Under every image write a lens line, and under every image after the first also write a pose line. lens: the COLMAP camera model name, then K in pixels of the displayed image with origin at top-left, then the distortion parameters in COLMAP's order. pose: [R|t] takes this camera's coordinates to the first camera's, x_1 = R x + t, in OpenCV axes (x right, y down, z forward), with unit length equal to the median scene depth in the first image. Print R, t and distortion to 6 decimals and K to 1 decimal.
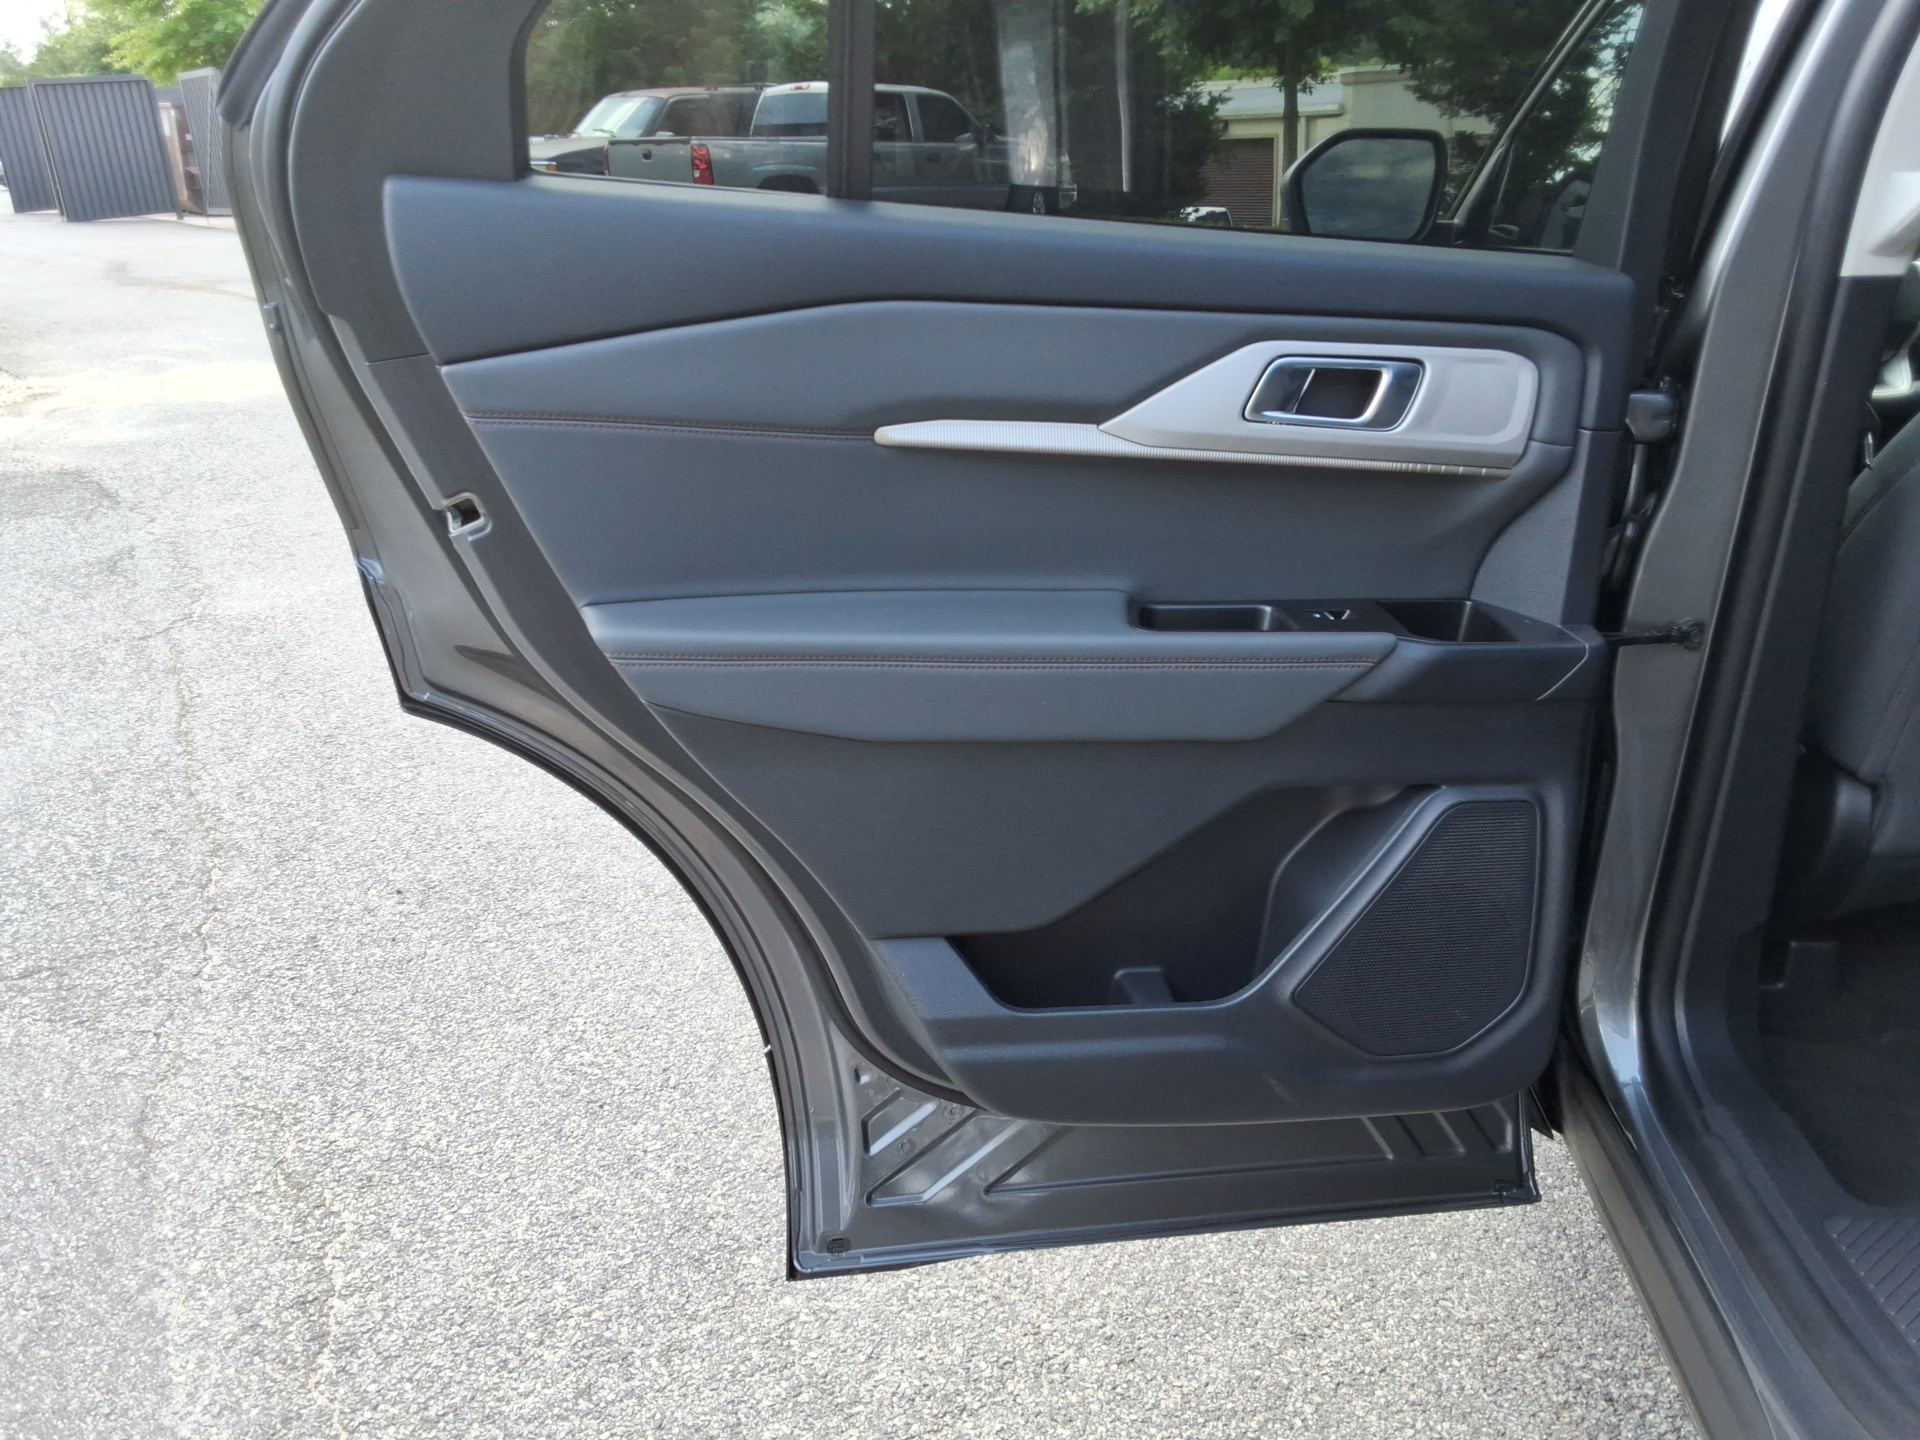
lens RADIAL K [[1541.8, 0, 972.6], [0, 1541.8, 699.6], [0, 0, 1]] dist [0.094833, -0.145167]
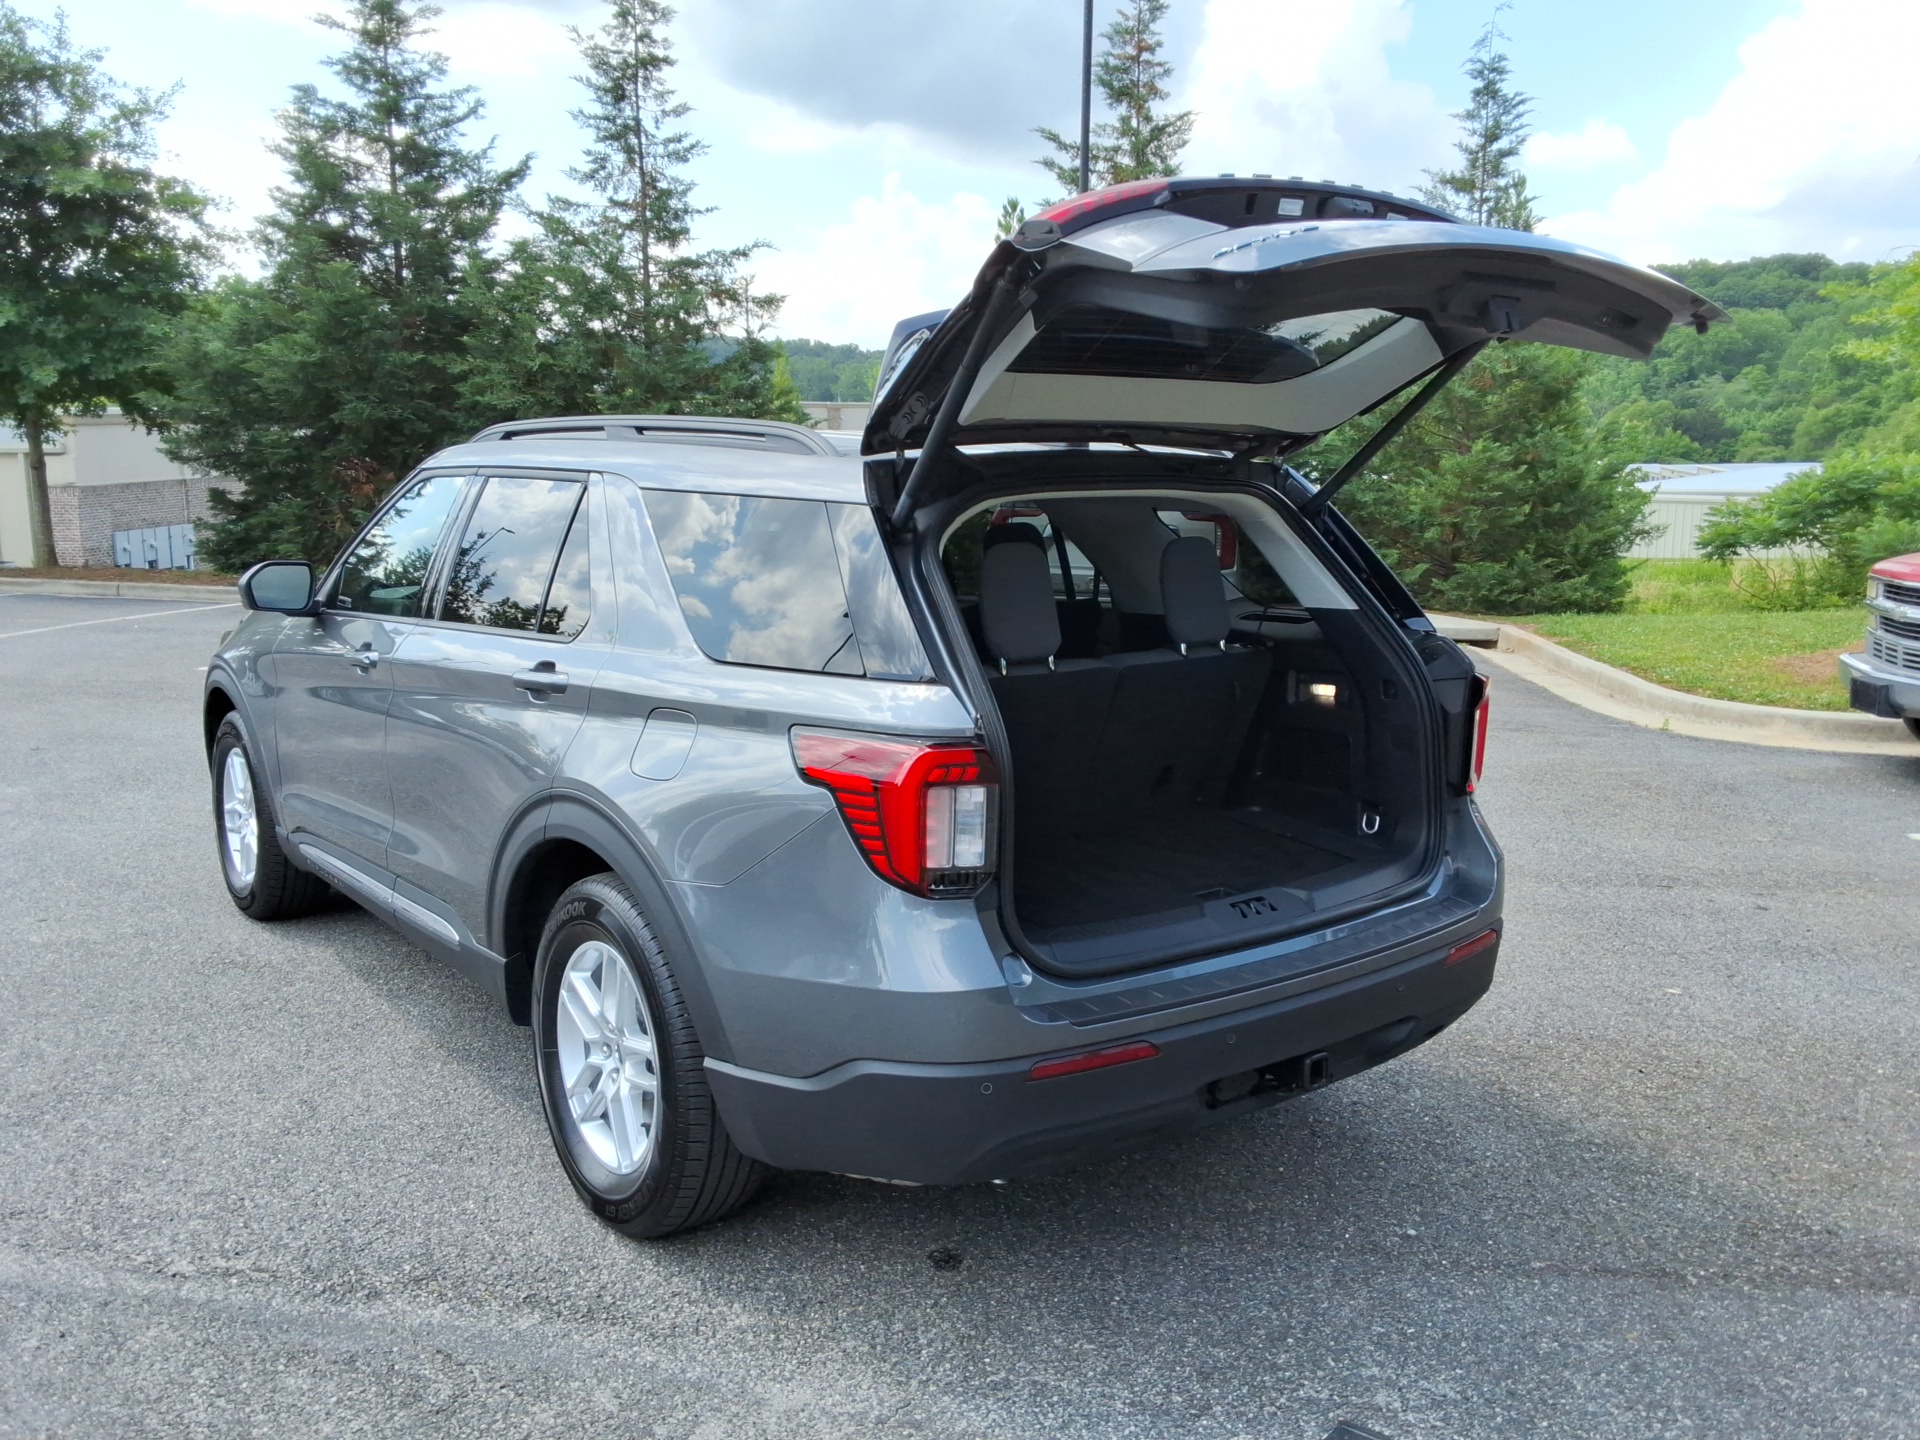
lens RADIAL K [[1541.8, 0, 969.2], [0, 1541.8, 714.0], [0, 0, 1]] dist [0.094833, -0.145167]
pose [[0.732754, -0.070135, 0.676869, -0.068502], [0.198465, 0.973457, -0.113984, 0.037139], [-0.650909, 0.217858, 0.727224, -0.153439]]
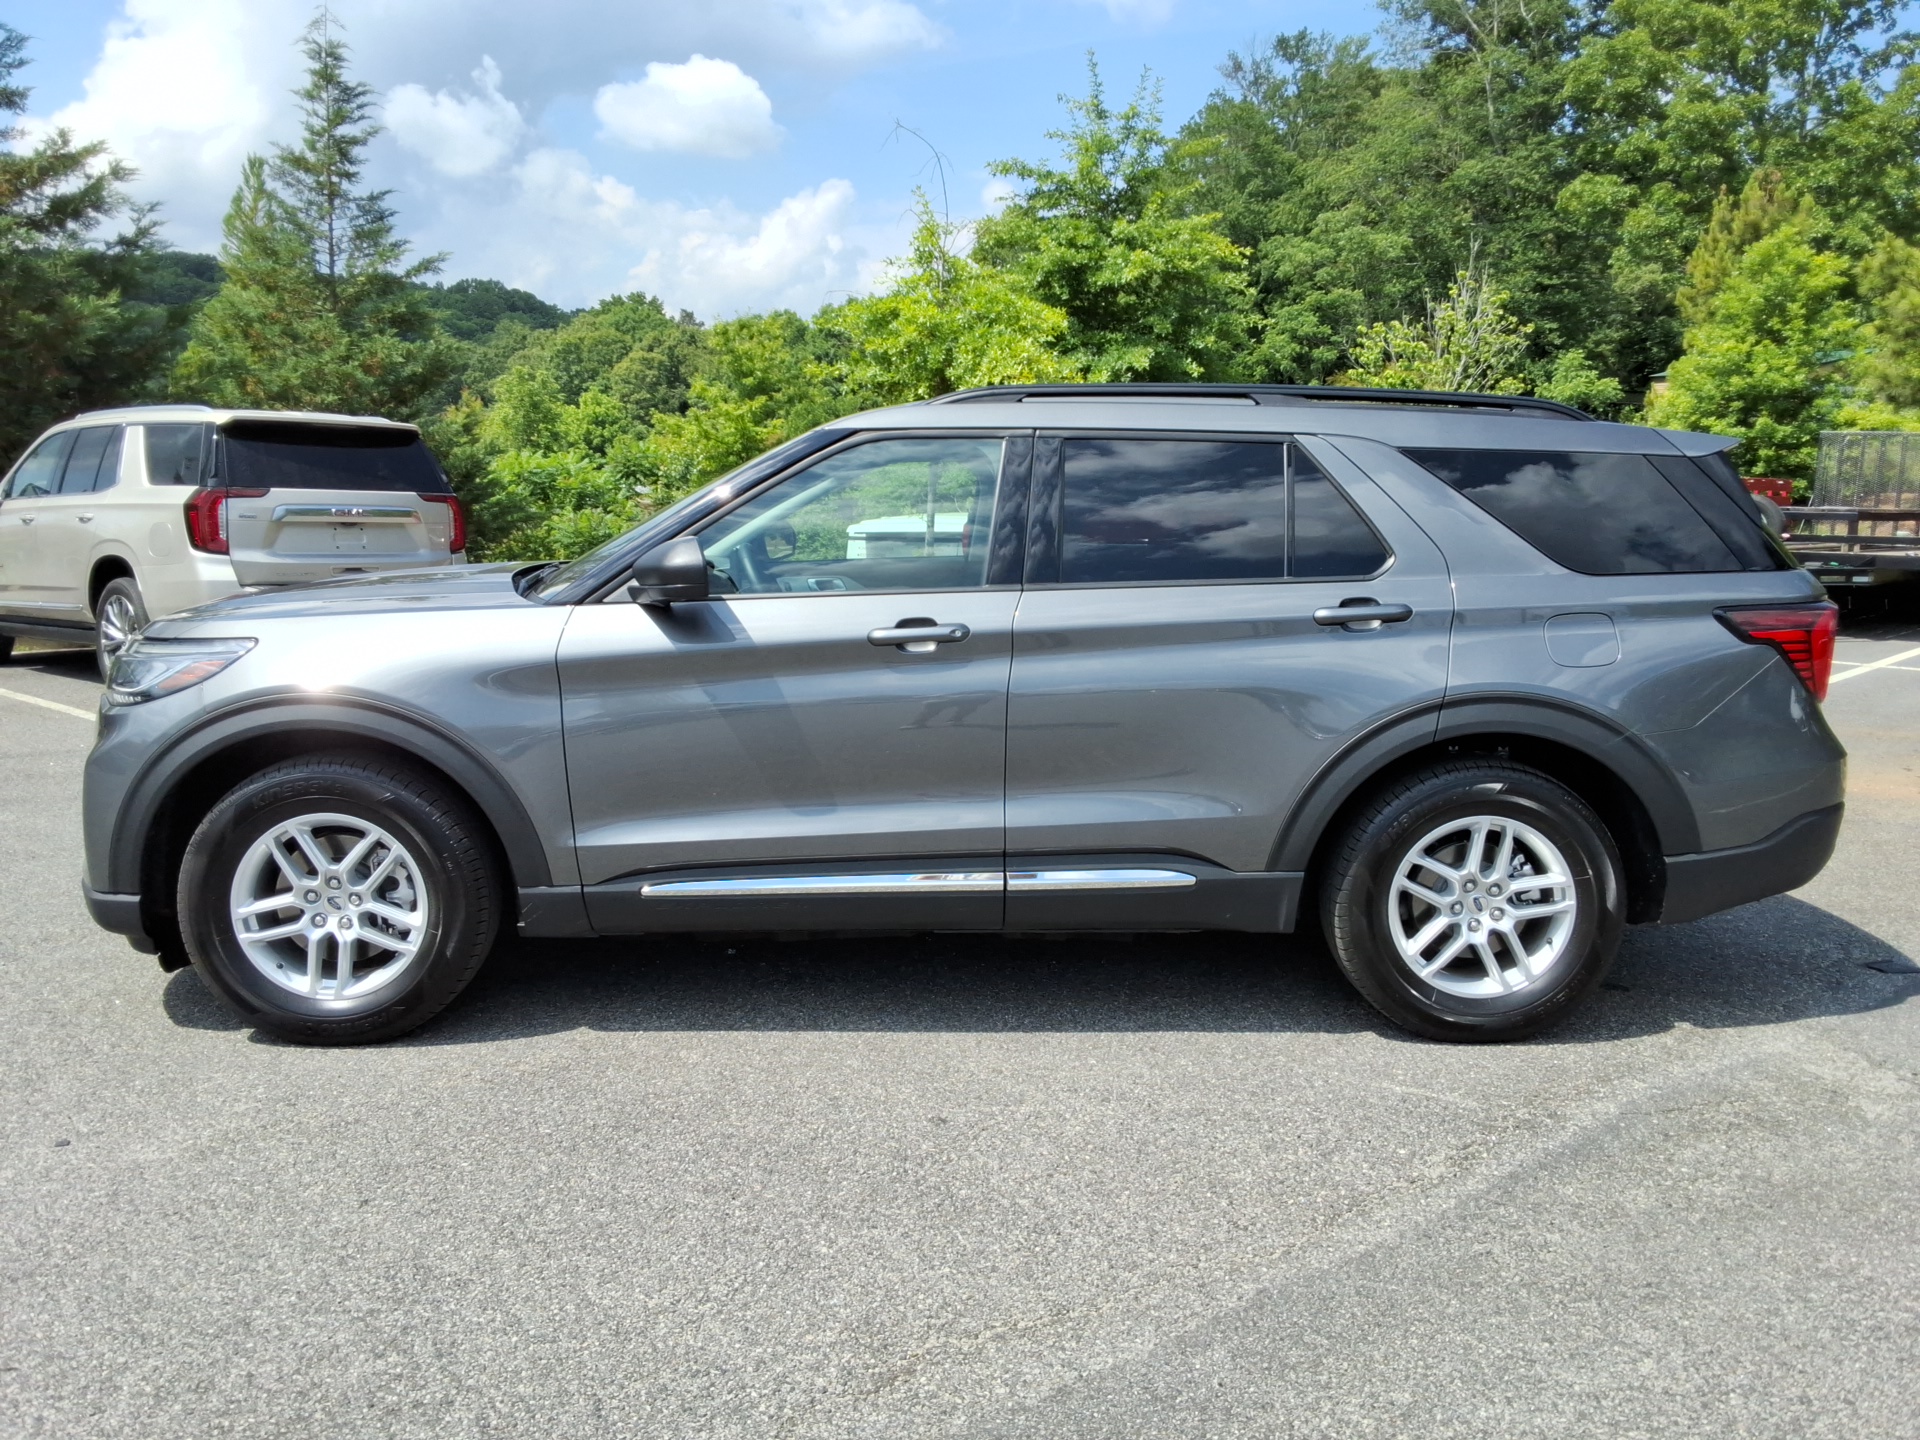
lens RADIAL K [[1541.8, 0, 975.5], [0, 1541.8, 707.3], [0, 0, 1]] dist [0.094833, -0.145167]
pose [[-0.124047, -0.111525, 0.985989, -0.195790], [0.319678, 0.936193, 0.146111, -0.041391], [-0.939371, 0.333323, -0.080480, 0.110351]]
